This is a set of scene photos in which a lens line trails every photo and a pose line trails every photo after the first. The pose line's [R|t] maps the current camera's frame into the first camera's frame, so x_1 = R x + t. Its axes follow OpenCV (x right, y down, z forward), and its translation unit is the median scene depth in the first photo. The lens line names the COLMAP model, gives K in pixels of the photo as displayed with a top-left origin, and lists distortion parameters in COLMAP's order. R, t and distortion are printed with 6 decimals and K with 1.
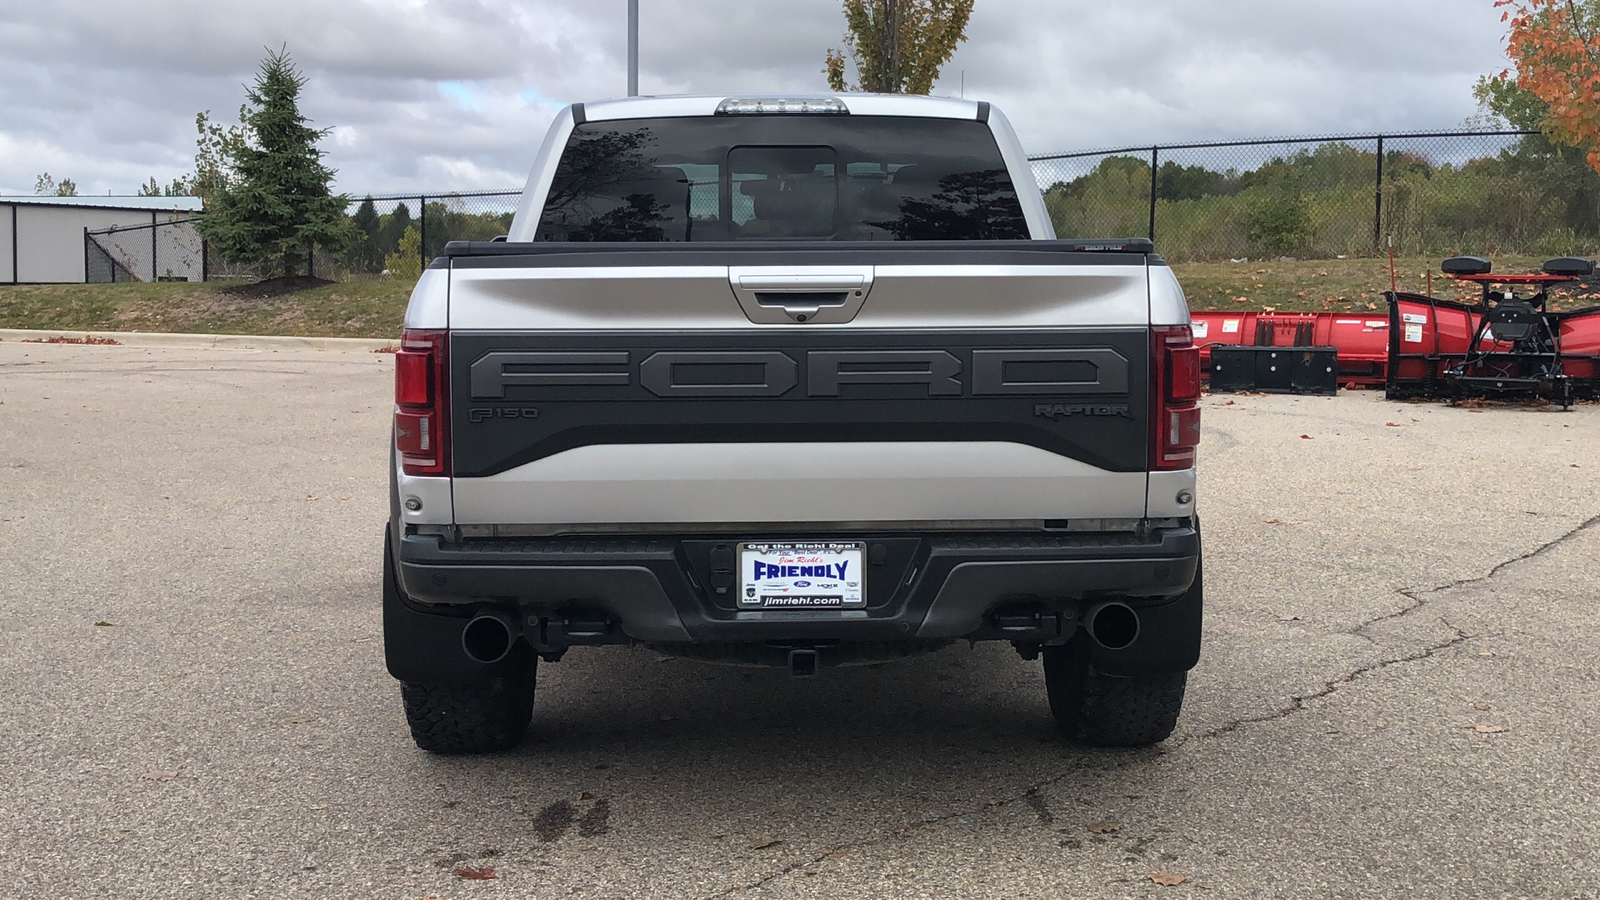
lens RADIAL K [[1938.3, 0, 800.0], [0, 1938.3, 450.0], [0, 0, 1]] dist [0.165209, -0.538769]
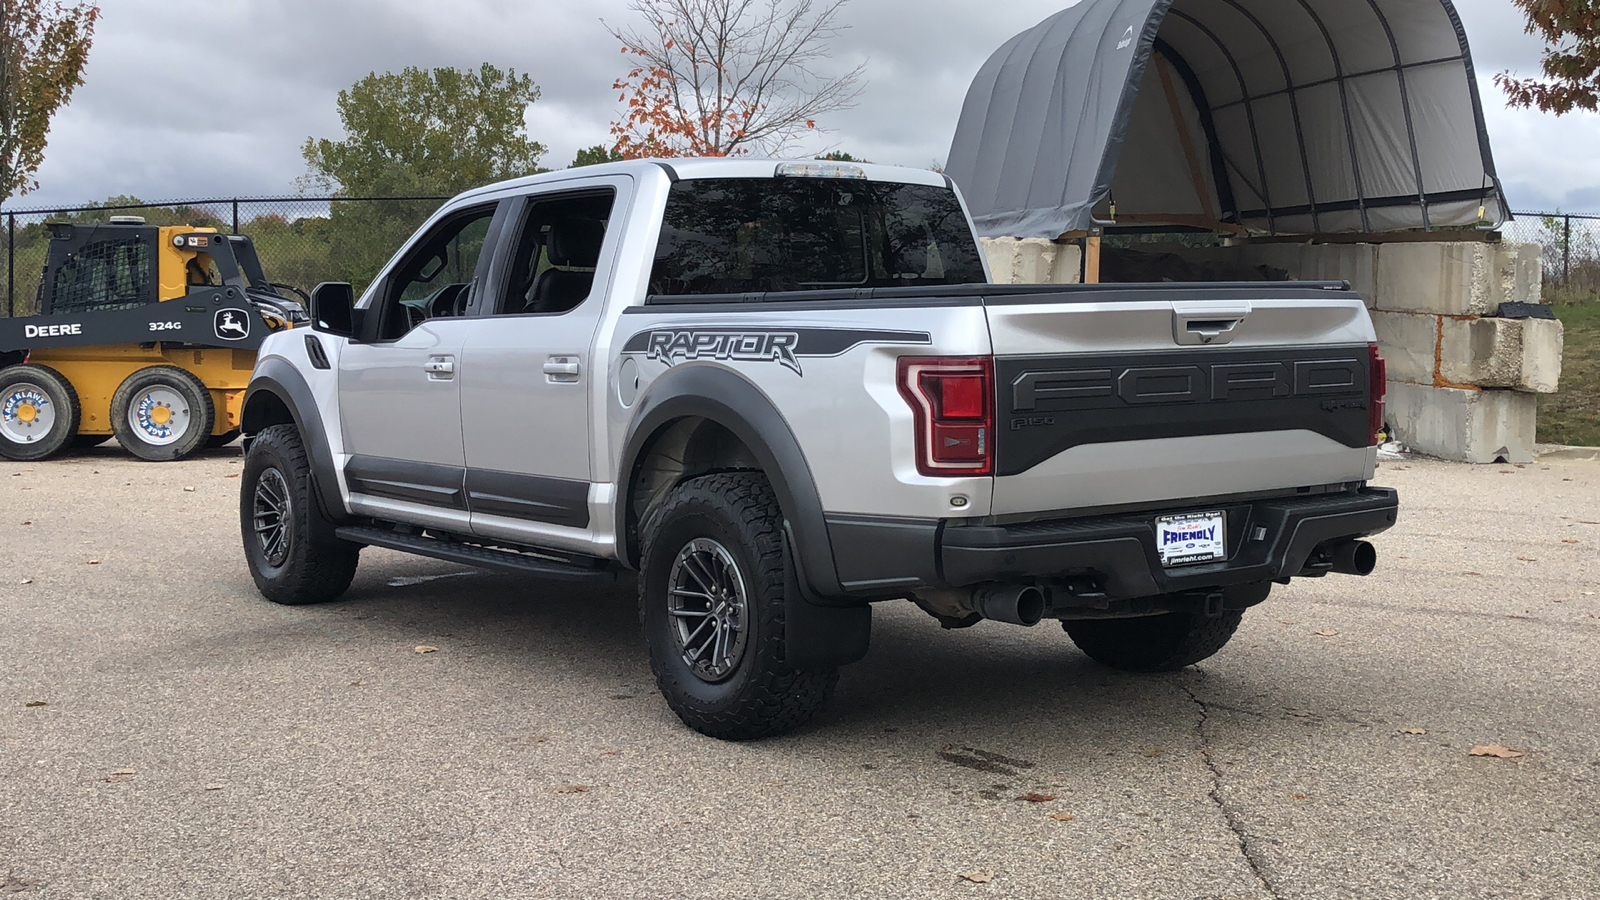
lens RADIAL K [[1964.8, 0, 797.3], [0, 1964.8, 410.1], [0, 0, 1]] dist [0.207664, -0.799935]
pose [[0.824409, -0.035542, 0.564878, -0.959748], [0.063342, 0.997550, -0.029679, 0.001372], [-0.562439, 0.060248, 0.824641, 0.051606]]
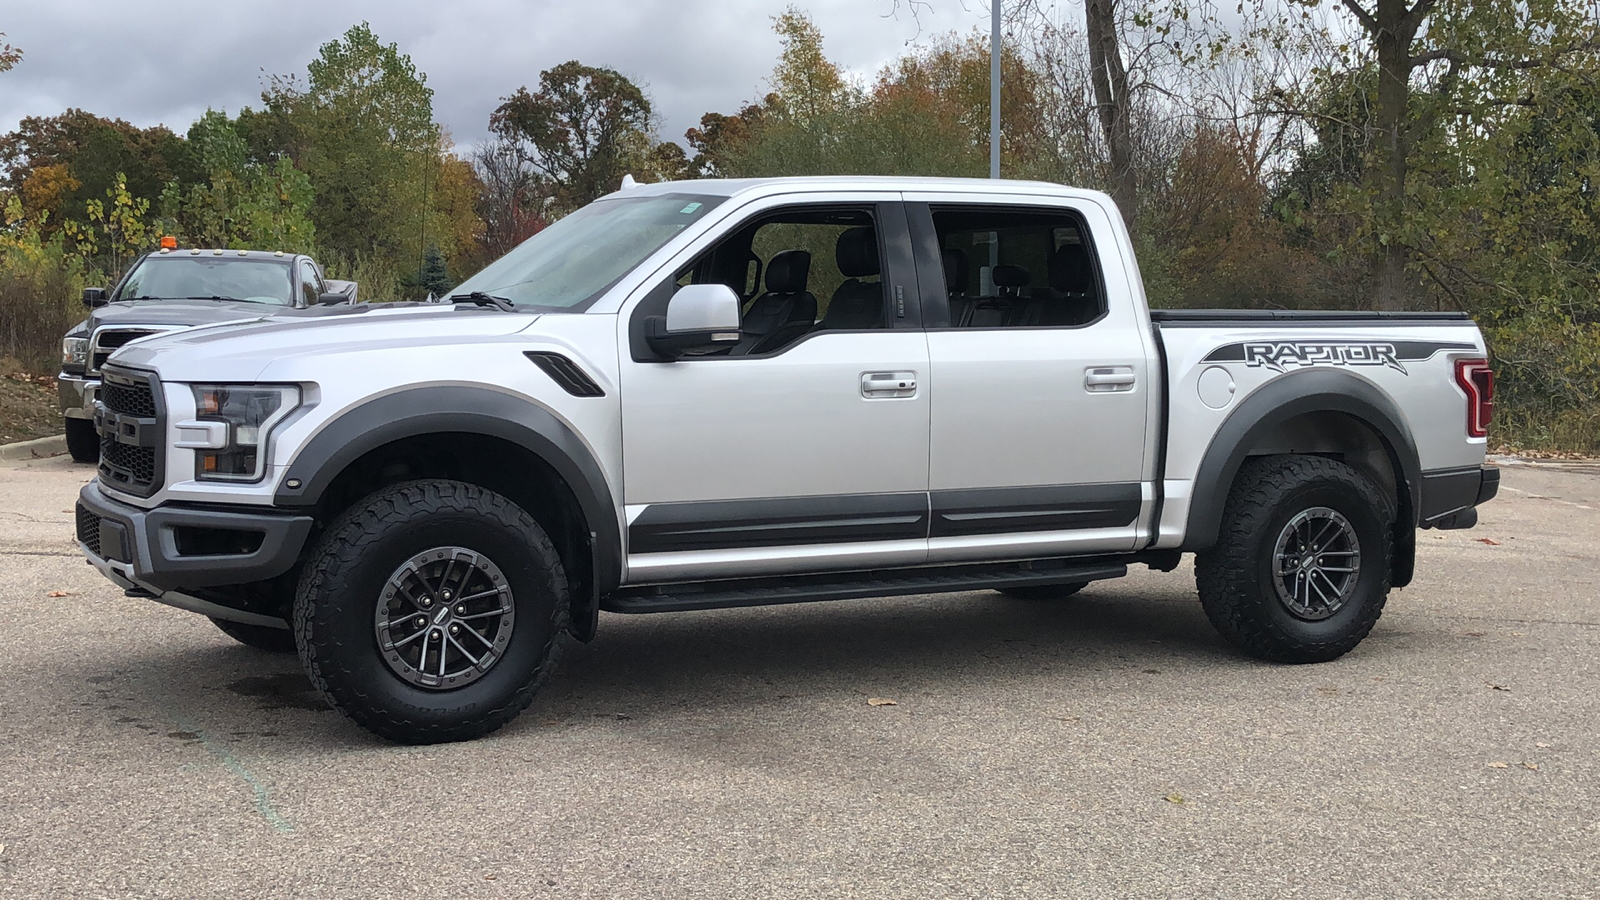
lens RADIAL K [[1938.3, 0, 800.0], [0, 1938.3, 450.0], [0, 0, 1]] dist [0.165209, -0.538769]
pose [[-0.443799, -0.067375, 0.893590, -1.577050], [0.075564, 0.990804, 0.112234, -0.233155], [-0.892935, 0.117333, -0.434627, 2.386702]]
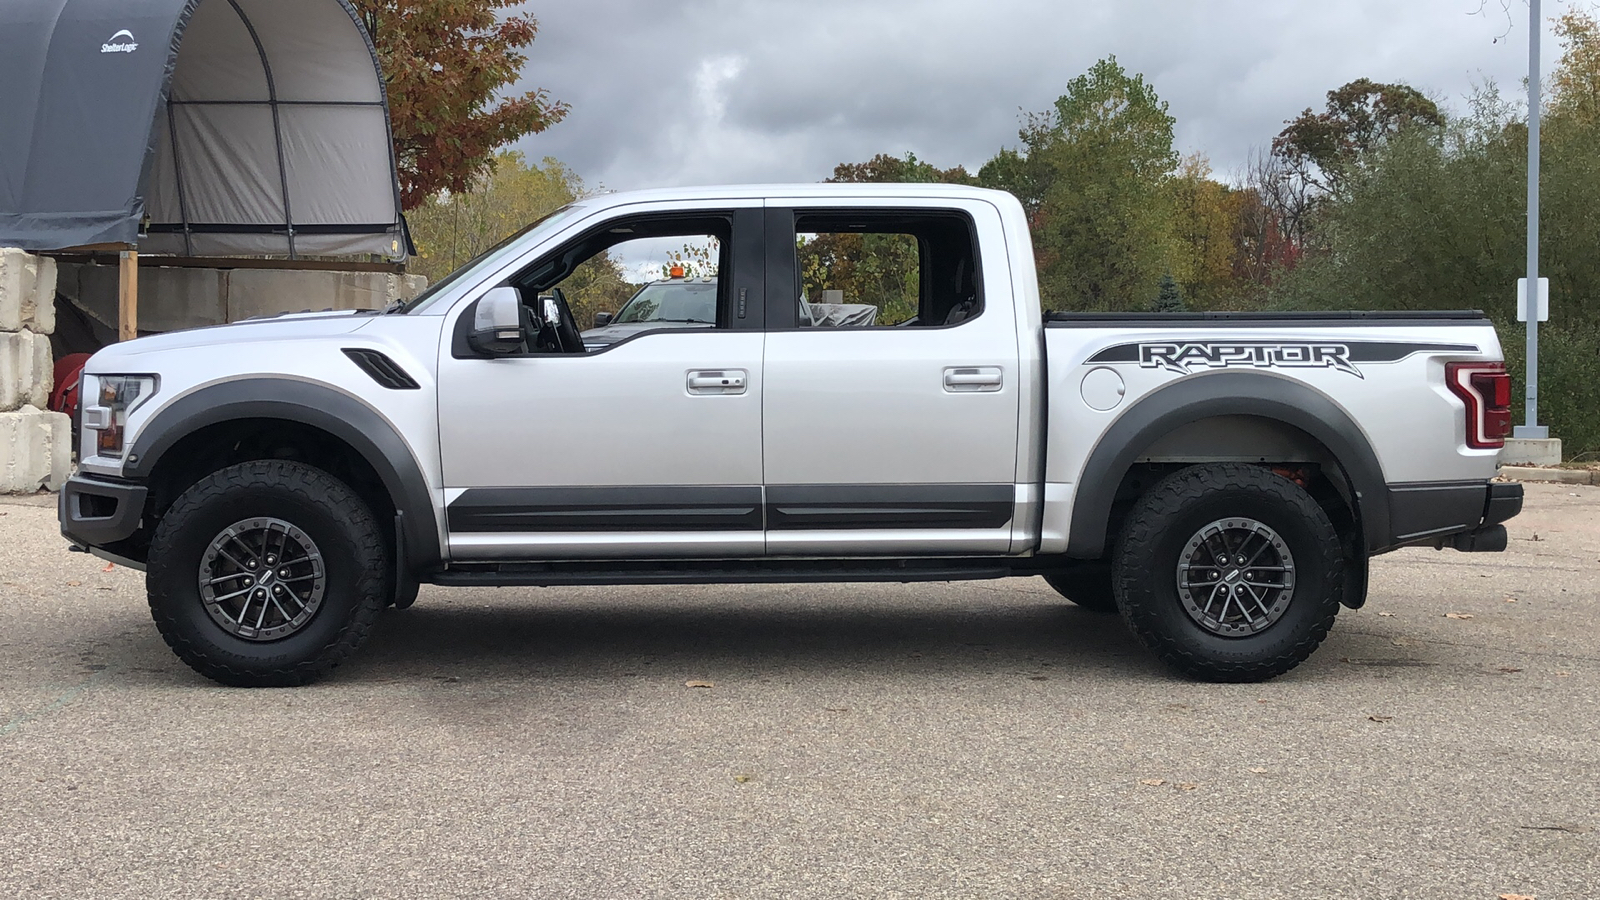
lens RADIAL K [[1938.3, 0, 800.0], [0, 1938.3, 450.0], [0, 0, 1]] dist [0.165209, -0.538769]
pose [[-0.043889, -0.058526, 0.997321, -1.843808], [0.091489, 0.993852, 0.062349, -0.144928], [-0.994838, 0.093980, -0.038265, 1.650175]]
